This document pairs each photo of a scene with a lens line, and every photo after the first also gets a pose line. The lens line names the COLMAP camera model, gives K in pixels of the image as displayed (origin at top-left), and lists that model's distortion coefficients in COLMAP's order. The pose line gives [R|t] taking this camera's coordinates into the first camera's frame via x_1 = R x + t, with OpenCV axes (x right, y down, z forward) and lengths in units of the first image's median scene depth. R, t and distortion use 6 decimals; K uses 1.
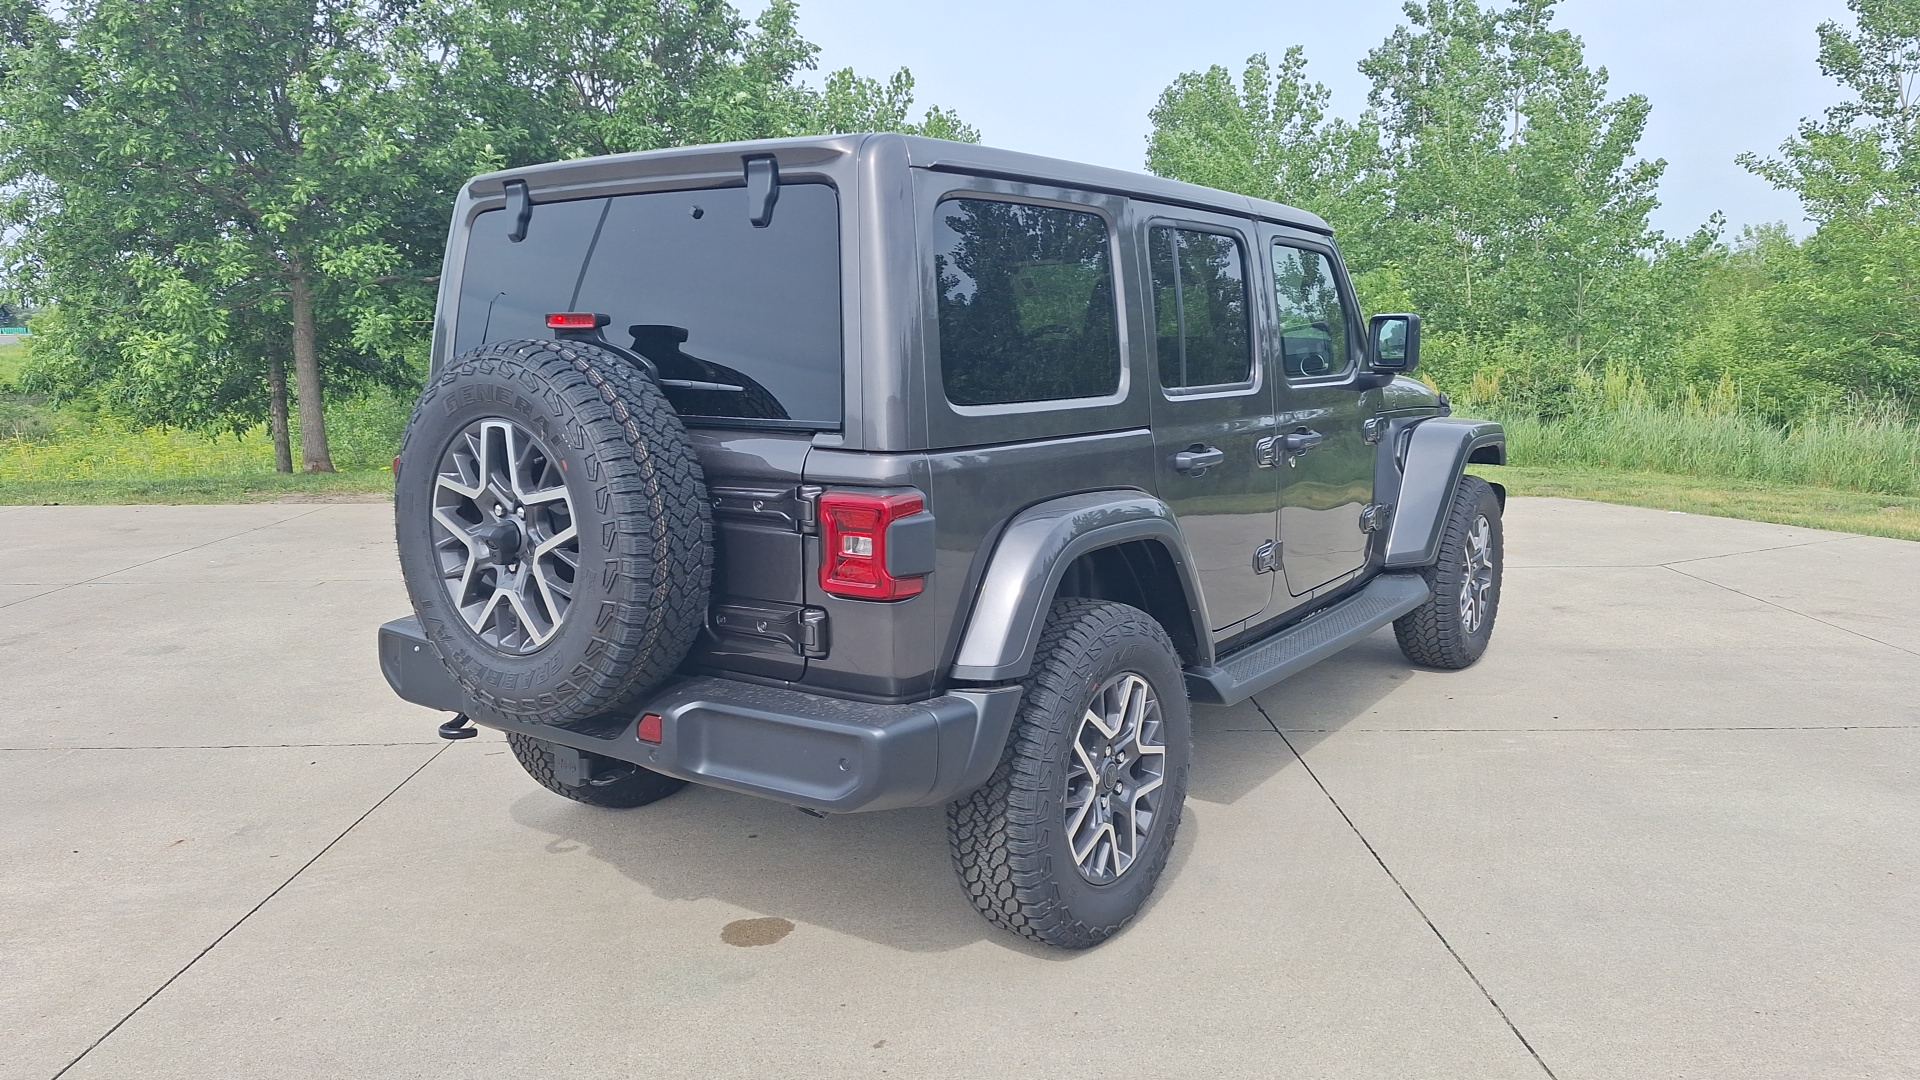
lens RADIAL K [[1373.4, 0, 960.0], [0, 1373.4, 540.0], [0, 0, 1]] dist [-0.000744, -0.001089]
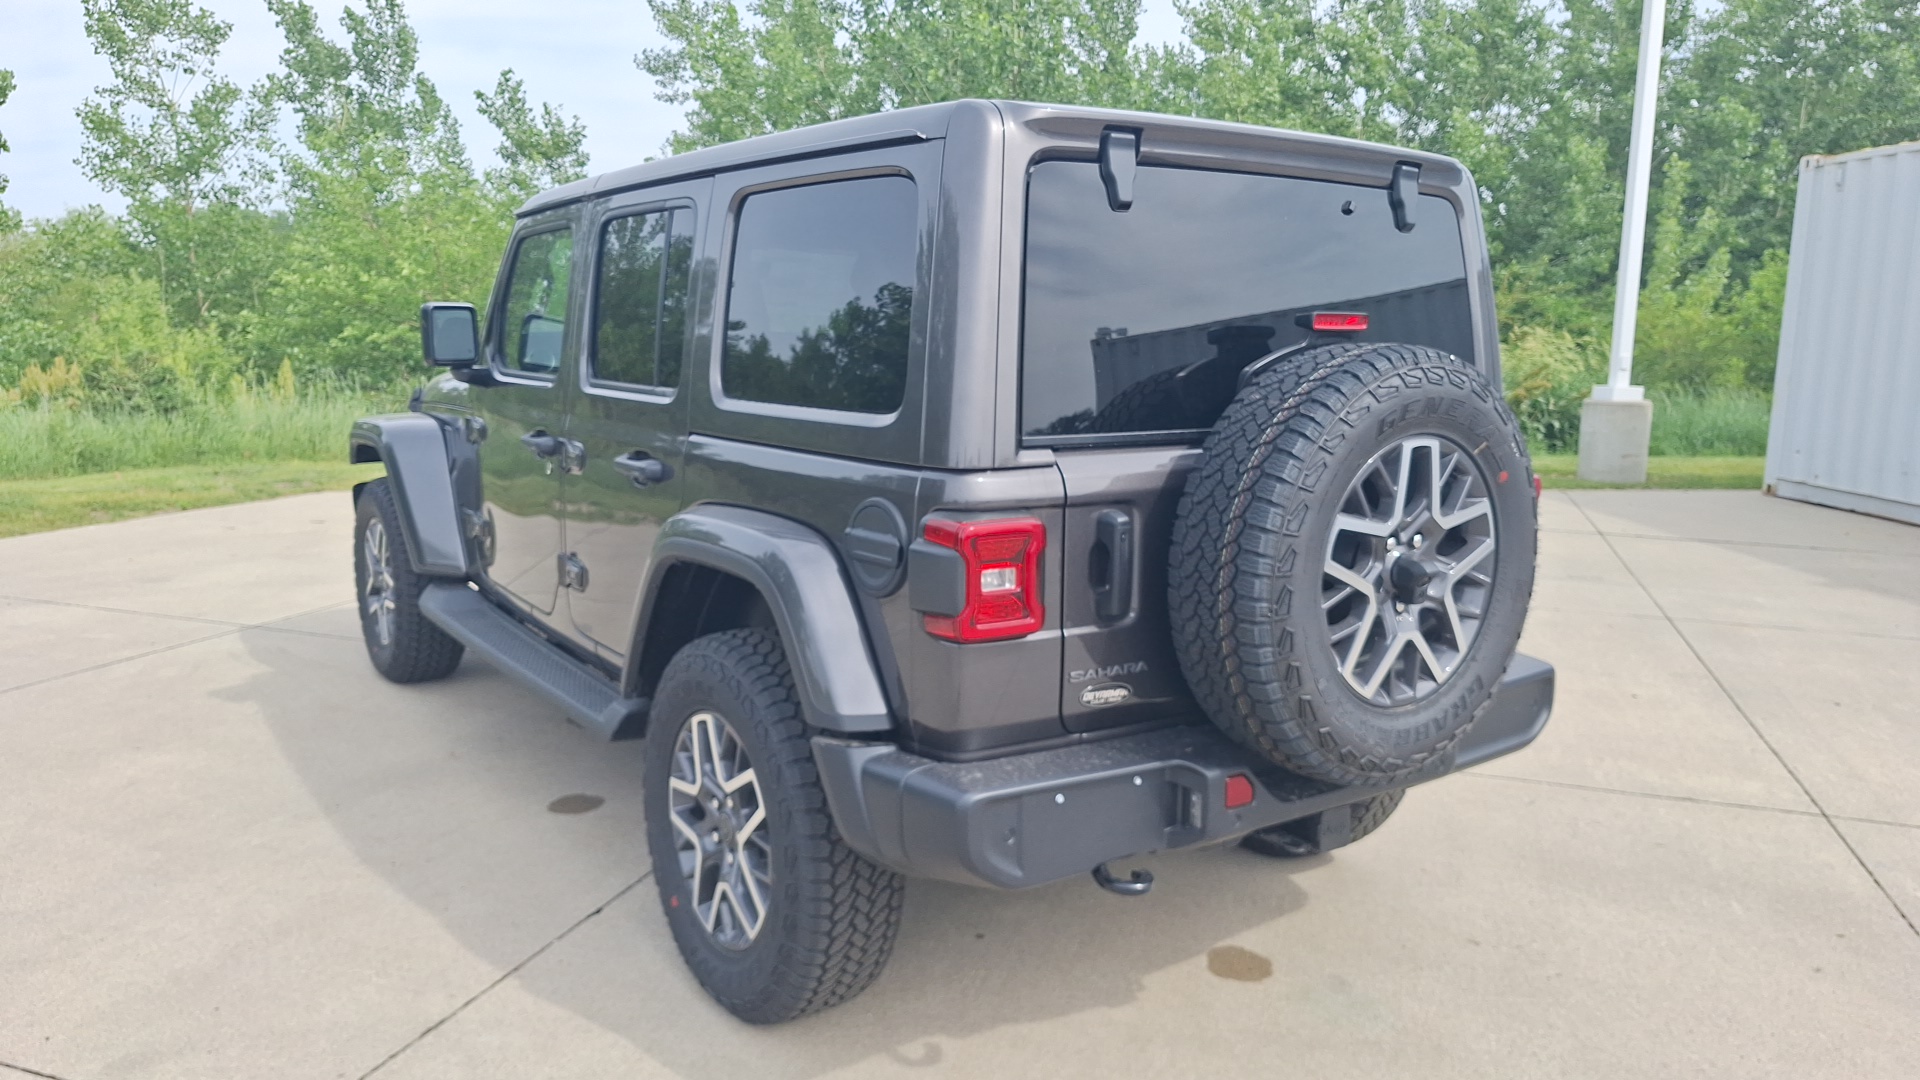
lens RADIAL K [[1379.0, 0, 961.2], [0, 1379.0, 515.3], [0, 0, 1]] dist [0.045394, 0.000112]
pose [[0.321103, -0.129637, 0.938130, -1.188534], [0.123772, 0.987835, 0.094141, -0.149187], [-0.938921, 0.085885, 0.333242, 0.931298]]
